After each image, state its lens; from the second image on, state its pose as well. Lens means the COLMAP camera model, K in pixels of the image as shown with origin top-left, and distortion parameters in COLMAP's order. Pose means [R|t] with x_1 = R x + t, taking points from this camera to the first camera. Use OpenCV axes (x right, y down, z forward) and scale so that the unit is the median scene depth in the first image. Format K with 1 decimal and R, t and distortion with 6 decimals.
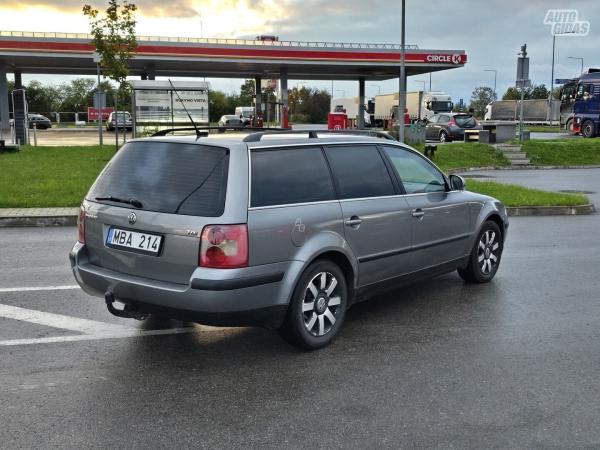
lens RADIAL K [[697.6, 0, 300.0], [0, 697.6, 225.0], [0, 0, 1]] dist [0.154237, -0.393108]
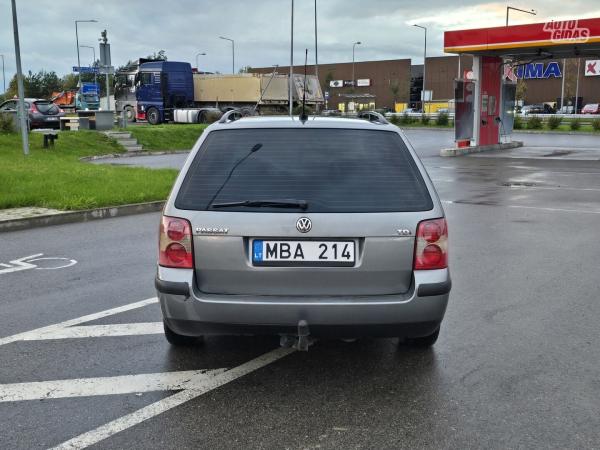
lens RADIAL K [[697.6, 0, 300.0], [0, 697.6, 225.0], [0, 0, 1]] dist [0.154237, -0.393108]
pose [[0.783310, -0.105909, 0.612543, -0.130059], [0.095625, 0.994180, 0.049611, -0.008648], [-0.614233, 0.019714, 0.788879, 0.068841]]
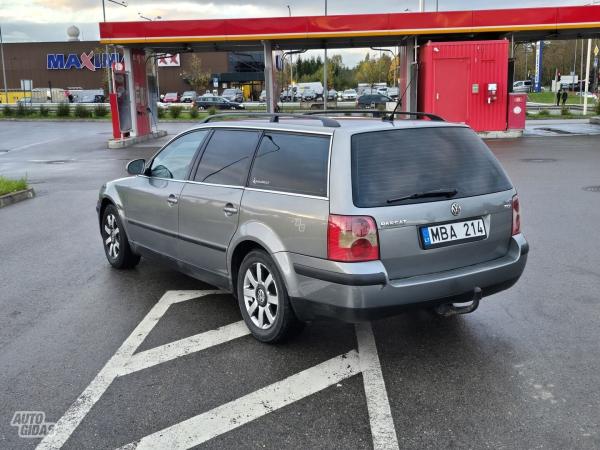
lens RADIAL K [[697.6, 0, 300.0], [0, 697.6, 225.0], [0, 0, 1]] dist [0.154237, -0.393108]
pose [[0.291474, -0.185491, 0.938422, -0.213041], [0.159549, 0.976704, 0.143502, -0.028128], [-0.943179, 0.107897, 0.314279, 0.162385]]
